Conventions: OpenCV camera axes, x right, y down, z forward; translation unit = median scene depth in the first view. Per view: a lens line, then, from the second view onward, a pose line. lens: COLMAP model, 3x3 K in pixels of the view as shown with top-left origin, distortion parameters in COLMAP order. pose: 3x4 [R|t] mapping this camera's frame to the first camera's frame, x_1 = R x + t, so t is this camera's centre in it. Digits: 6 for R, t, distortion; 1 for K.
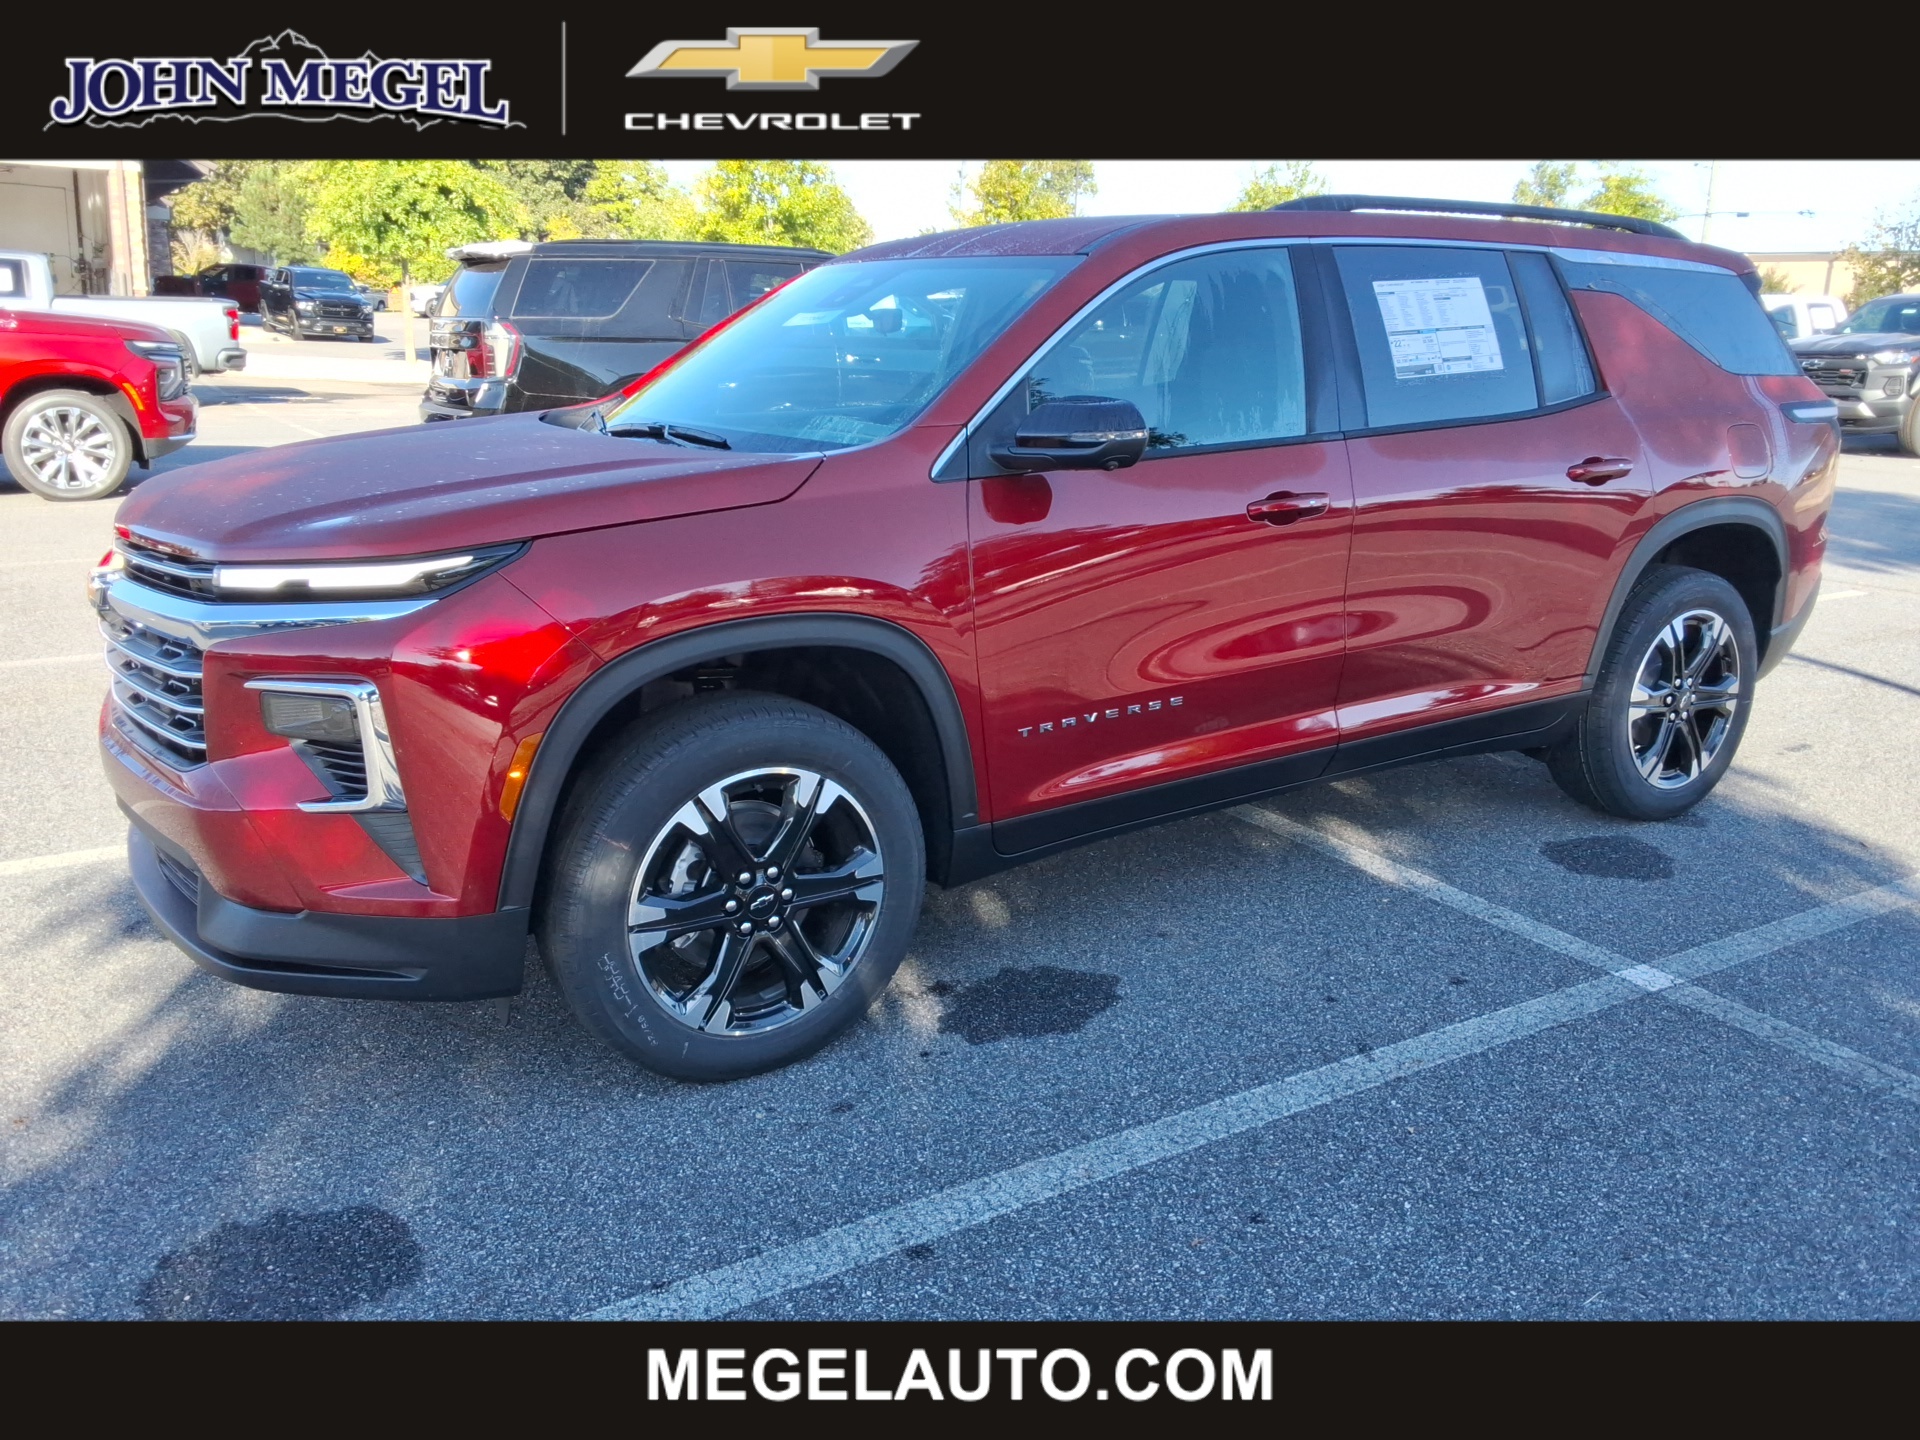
lens RADIAL K [[1541.4, 0, 976.3], [0, 1541.4, 704.2], [0, 0, 1]] dist [0.105304, -0.159348]
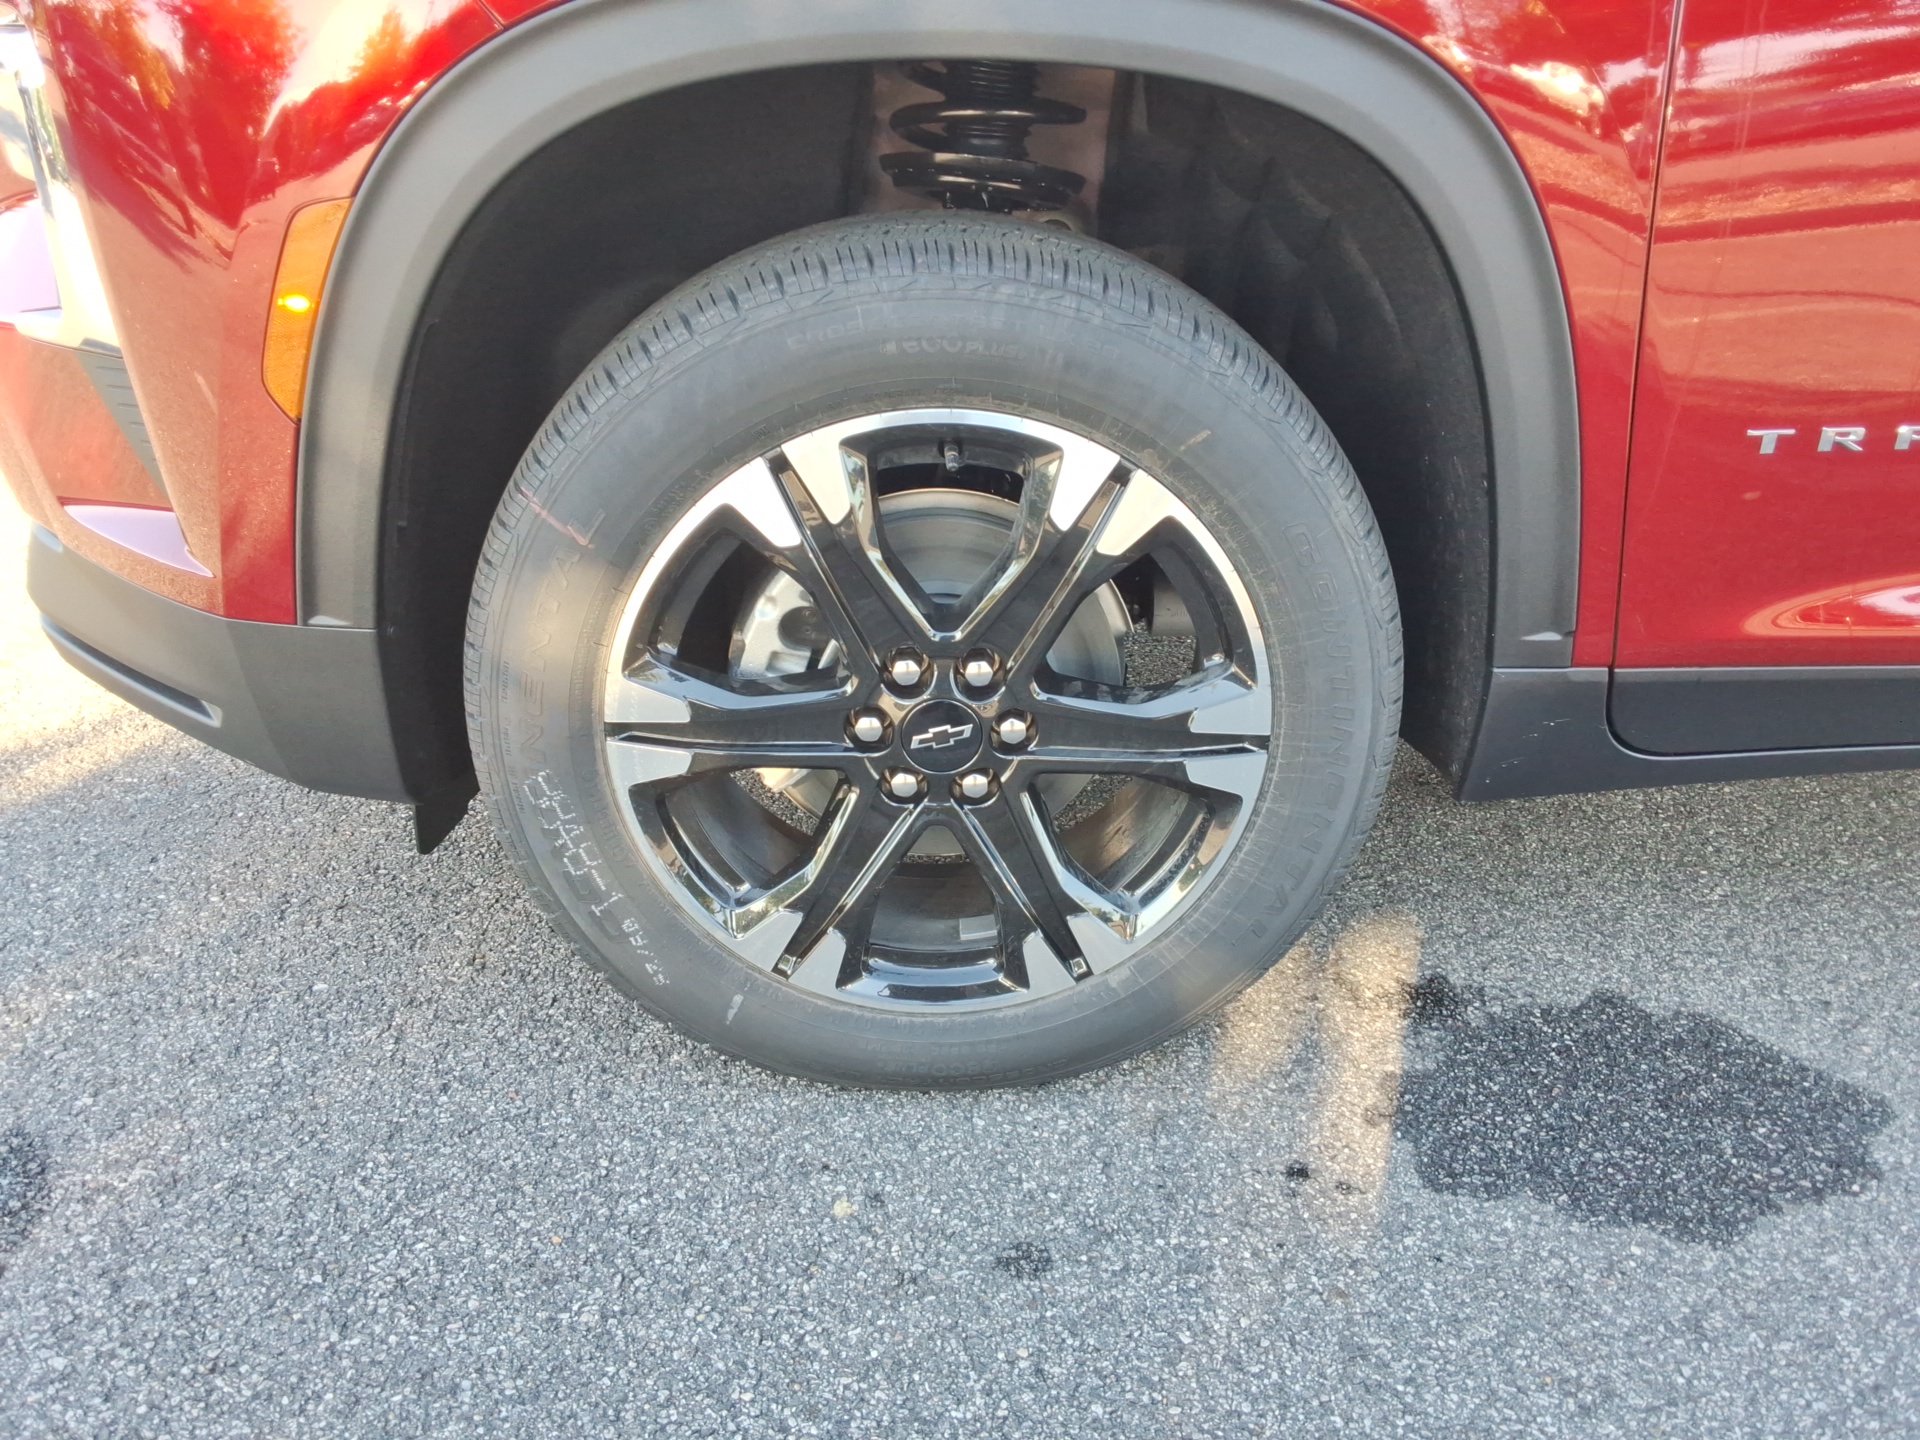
lens RADIAL K [[1541.4, 0, 964.9], [0, 1541.4, 706.4], [0, 0, 1]] dist [0.105304, -0.159348]
pose [[0.857616, 0.232786, -0.458591, 0.051943], [-0.149049, 0.965929, 0.211579, 0.028078], [0.492219, -0.113101, 0.863092, 0.589942]]
